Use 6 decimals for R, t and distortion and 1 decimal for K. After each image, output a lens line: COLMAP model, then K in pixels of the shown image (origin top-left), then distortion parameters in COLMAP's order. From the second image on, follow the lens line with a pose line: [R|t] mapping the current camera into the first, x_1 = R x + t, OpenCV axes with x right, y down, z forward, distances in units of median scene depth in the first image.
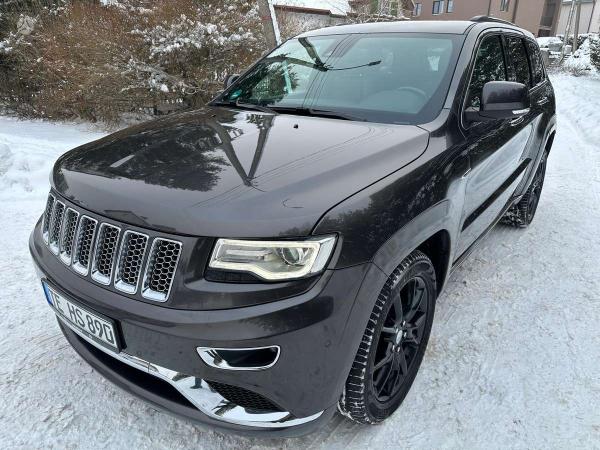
lens RADIAL K [[433.2, 0, 303.7], [0, 433.2, 224.1], [0, 0, 1]] dist [0.027536, -0.035790]
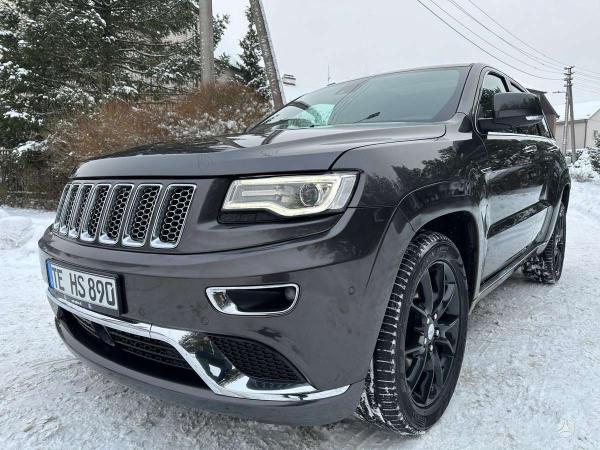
lens RADIAL K [[433.2, 0, 300.3], [0, 433.2, 226.2], [0, 0, 1]] dist [0.027536, -0.035790]
pose [[0.999339, -0.010517, -0.034812, -0.013368], [0.001236, 0.966541, -0.256510, 0.276390], [0.036345, 0.256298, 0.965914, 0.077234]]
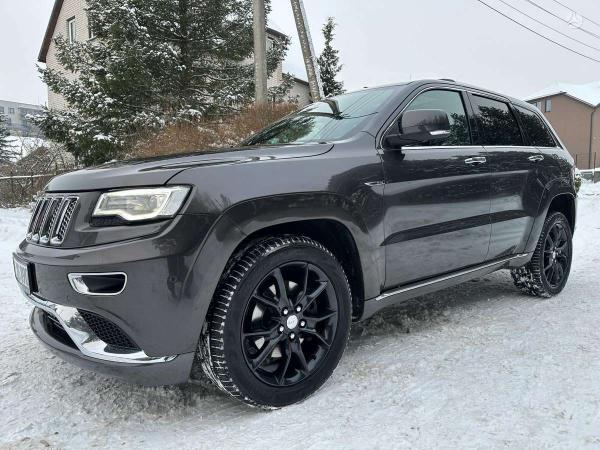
lens RADIAL K [[433.2, 0, 302.0], [0, 433.2, 224.9], [0, 0, 1]] dist [0.027536, -0.035790]
pose [[0.971566, -0.002684, -0.236753, 0.479835], [-0.065258, 0.958169, -0.278663, 0.319712], [0.227597, 0.286189, 0.930750, -0.014380]]
